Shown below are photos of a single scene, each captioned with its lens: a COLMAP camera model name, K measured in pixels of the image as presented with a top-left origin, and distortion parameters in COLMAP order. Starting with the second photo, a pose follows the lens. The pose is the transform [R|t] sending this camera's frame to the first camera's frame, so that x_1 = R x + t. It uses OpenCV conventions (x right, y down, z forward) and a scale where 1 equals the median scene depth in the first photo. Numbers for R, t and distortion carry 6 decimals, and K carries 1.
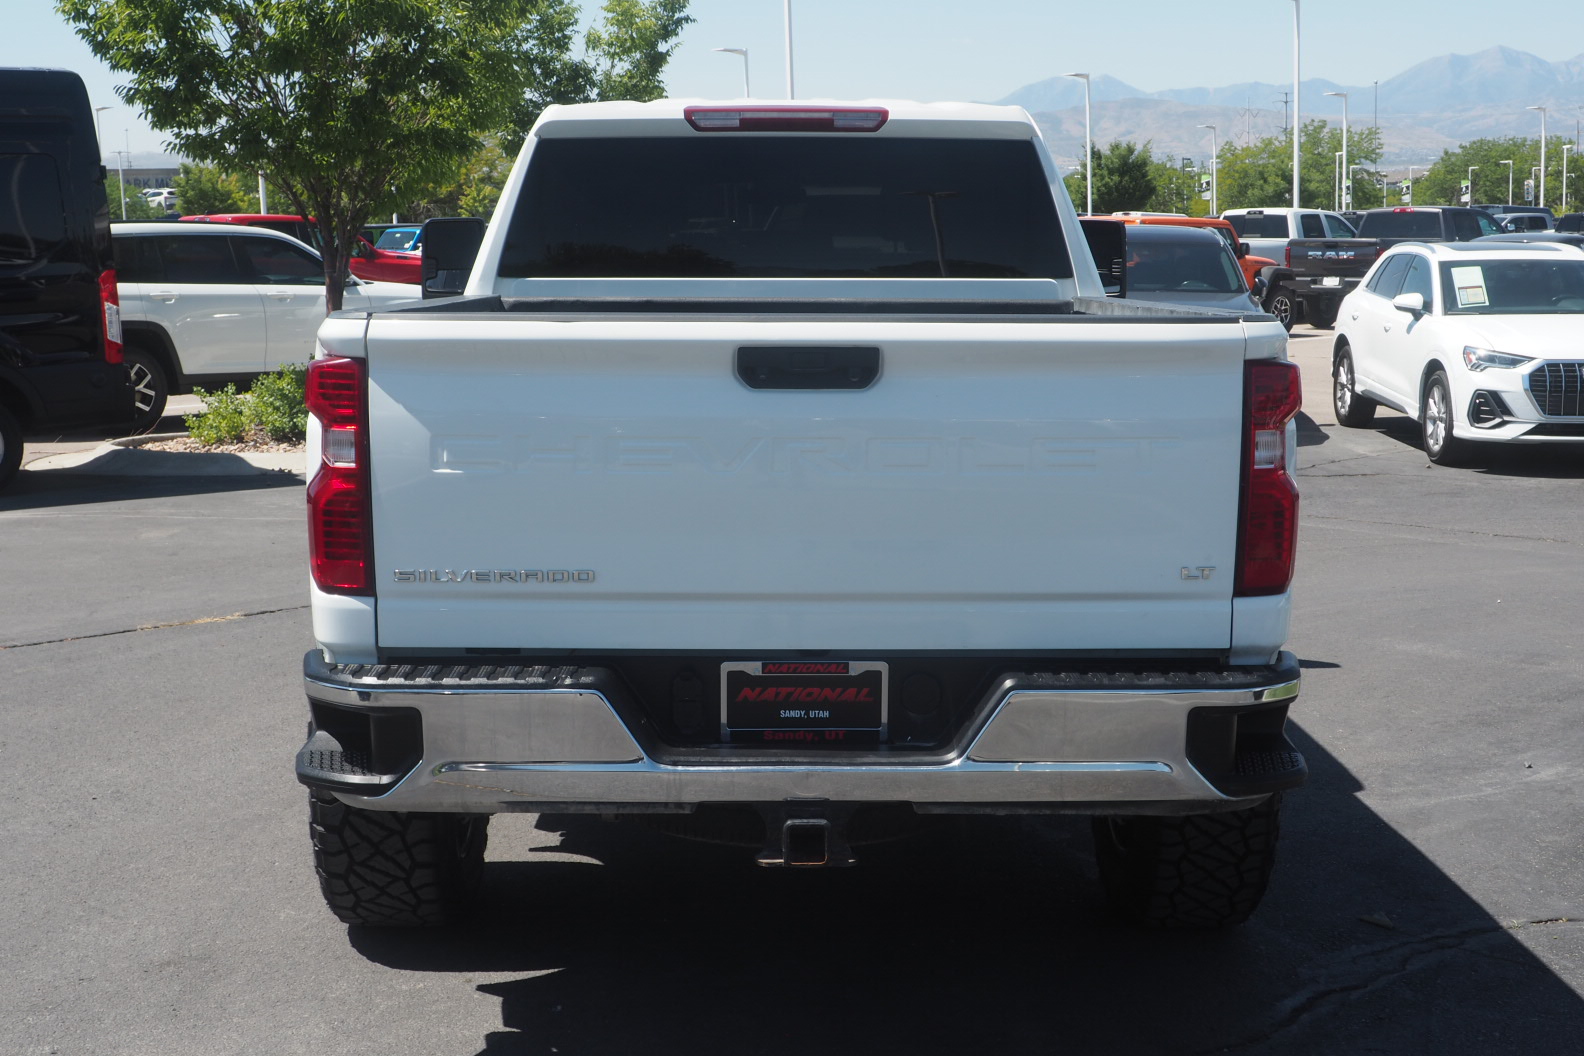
lens RADIAL K [[2114.6, 0, 792.0], [0, 2114.6, 528.0], [0, 0, 1]] dist [-0.018979, 0.026219]
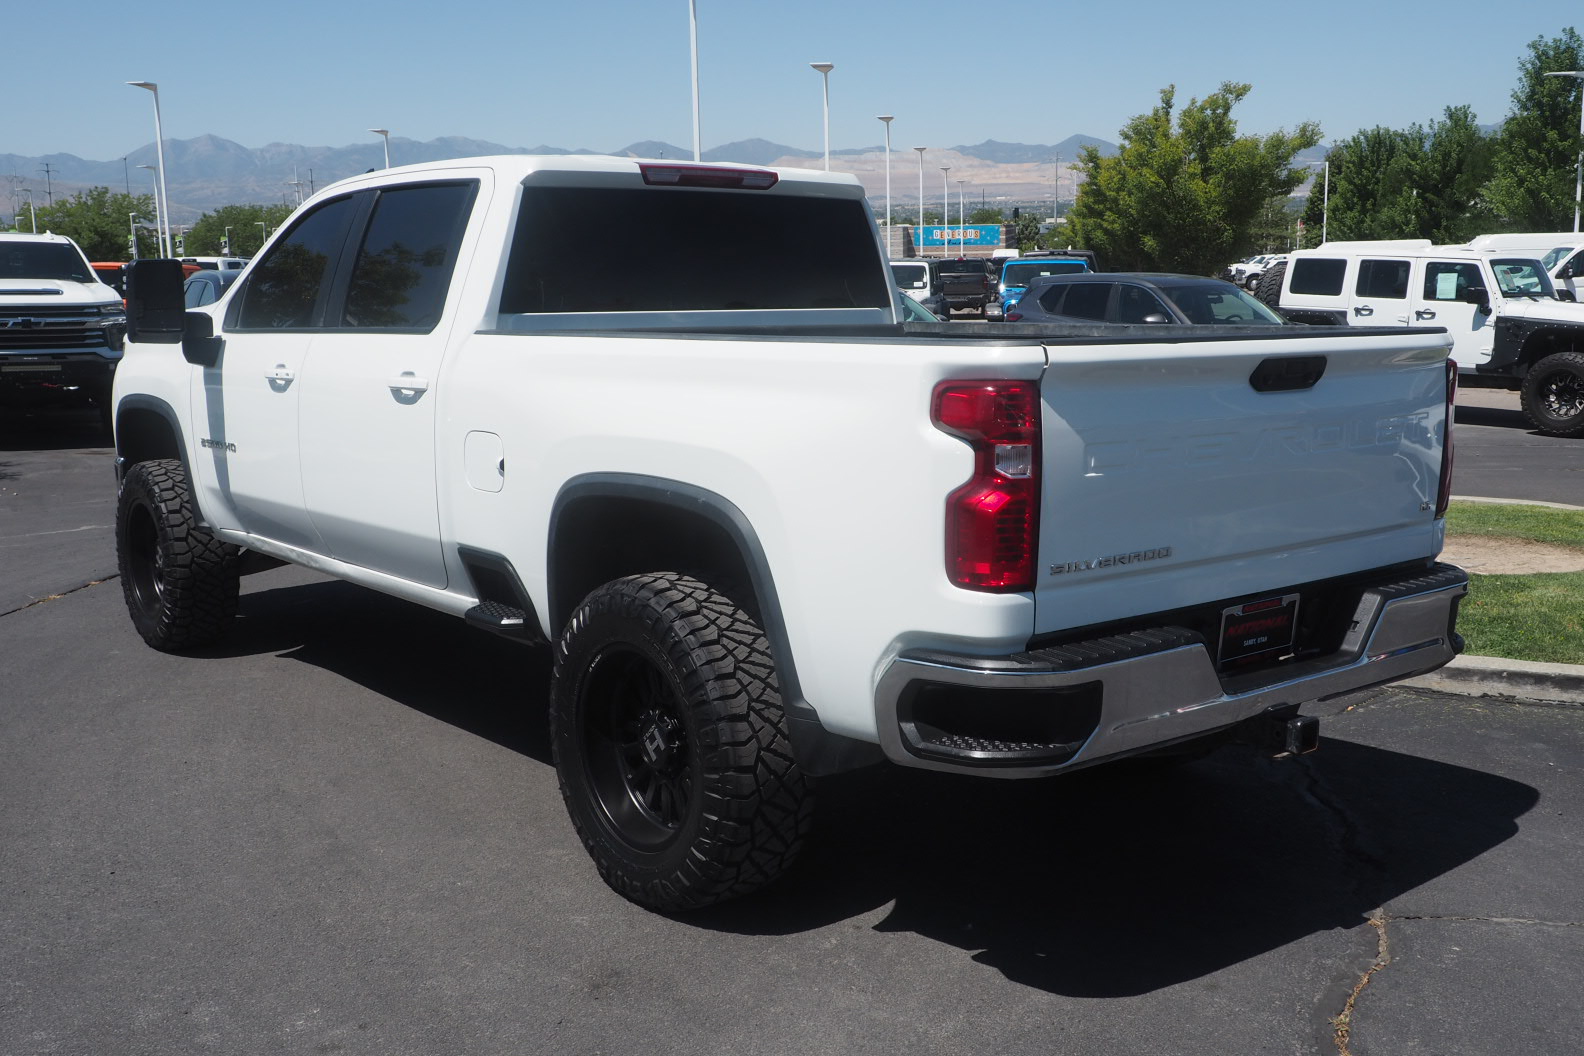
lens RADIAL K [[1589.0, 0, 792.0], [0, 1589.0, 528.0], [0, 0, 1]] dist [0.001948, 0.001579]
pose [[0.792438, -0.097306, 0.602140, -0.791182], [0.086759, 0.995137, 0.046635, -0.050726], [-0.603750, 0.015286, 0.797027, 0.388340]]
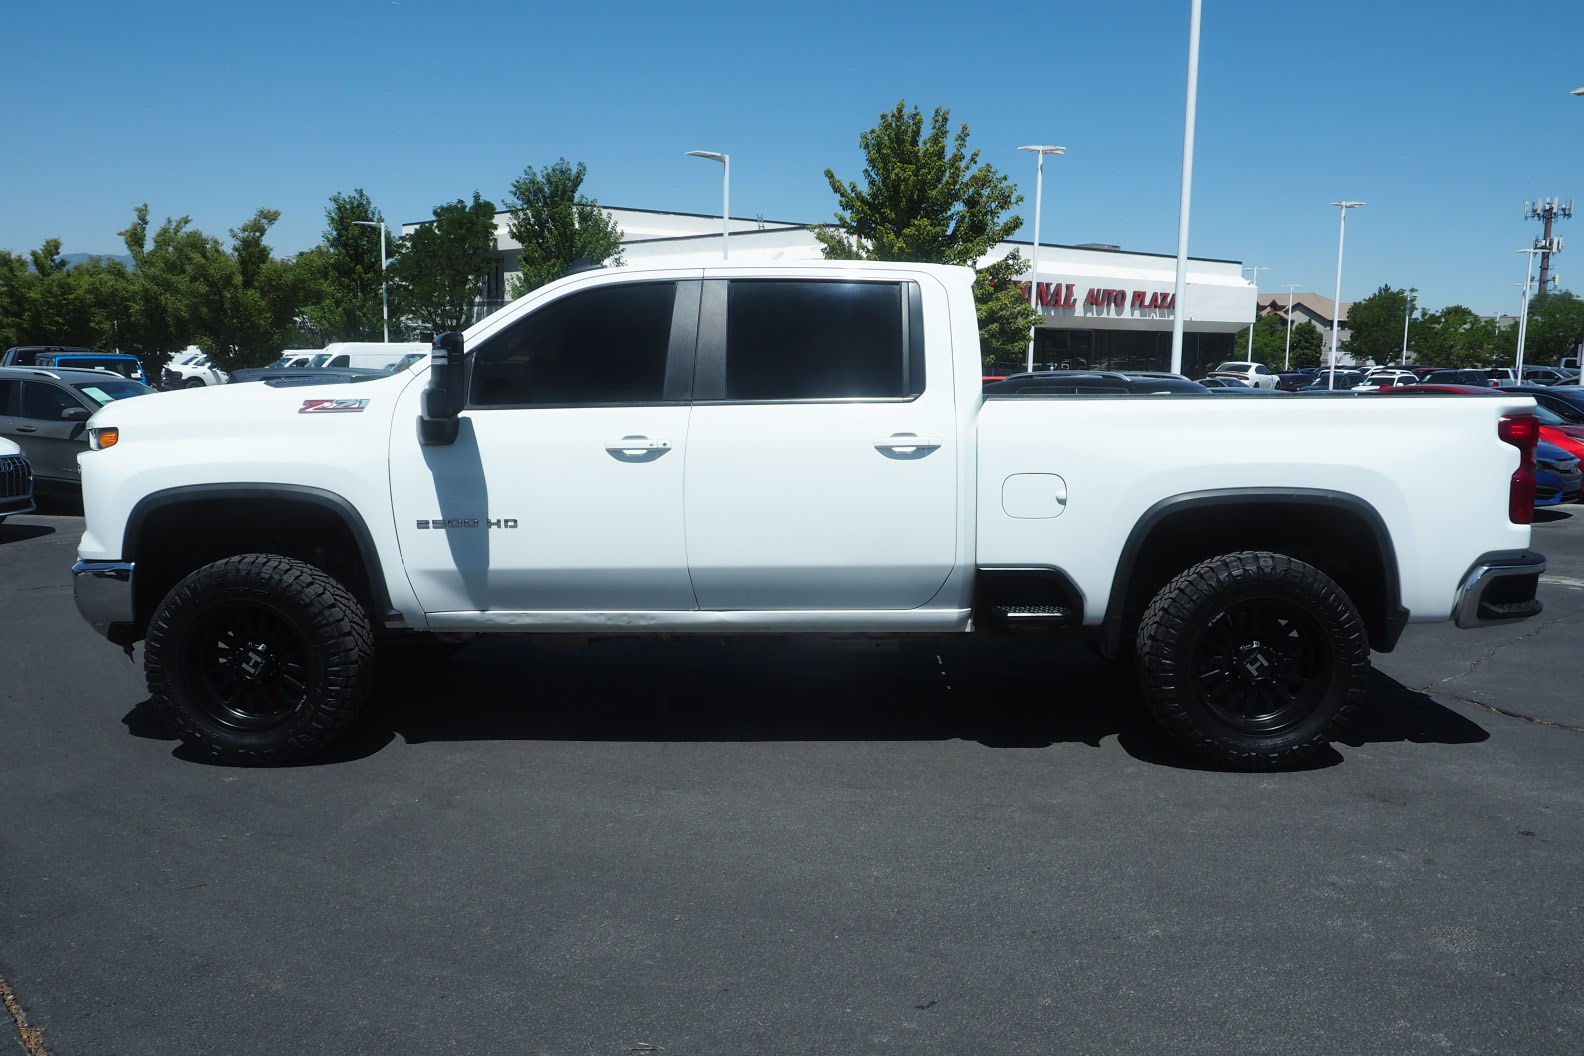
lens RADIAL K [[1298.7, 0, 792.0], [0, 1298.7, 528.0], [0, 0, 1]] dist [-0.017562, -0.002081]
pose [[0.056397, -0.114006, 0.991878, -1.532740], [0.132612, 0.985512, 0.105734, -0.199198], [-0.989562, 0.125572, 0.070699, 1.617281]]
